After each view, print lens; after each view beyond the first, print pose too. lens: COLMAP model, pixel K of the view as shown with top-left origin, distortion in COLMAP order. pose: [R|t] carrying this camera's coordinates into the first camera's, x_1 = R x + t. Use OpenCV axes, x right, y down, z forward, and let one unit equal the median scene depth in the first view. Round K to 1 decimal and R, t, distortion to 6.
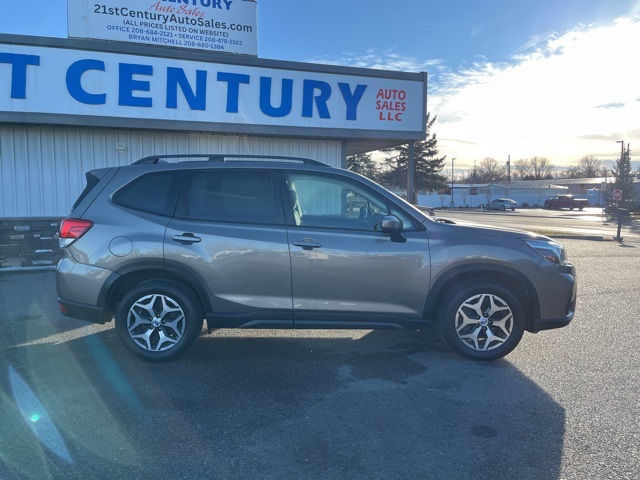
lens RADIAL K [[482.0, 0, 315.1], [0, 482.0, 235.4], [0, 0, 1]] dist [0.068615, -0.090946]
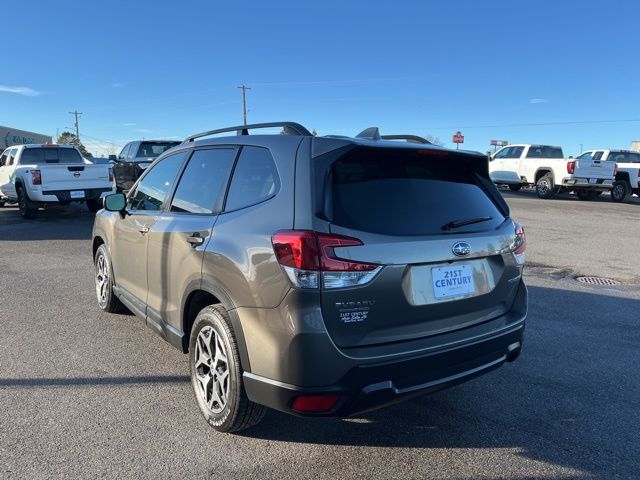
lens RADIAL K [[482.0, 0, 316.0], [0, 482.0, 236.3], [0, 0, 1]] dist [0.068615, -0.090946]
pose [[-0.574770, -0.117962, 0.809768, -0.456647], [0.046943, 0.983173, 0.176542, -0.077221], [-0.816968, 0.139484, -0.559561, 0.815087]]
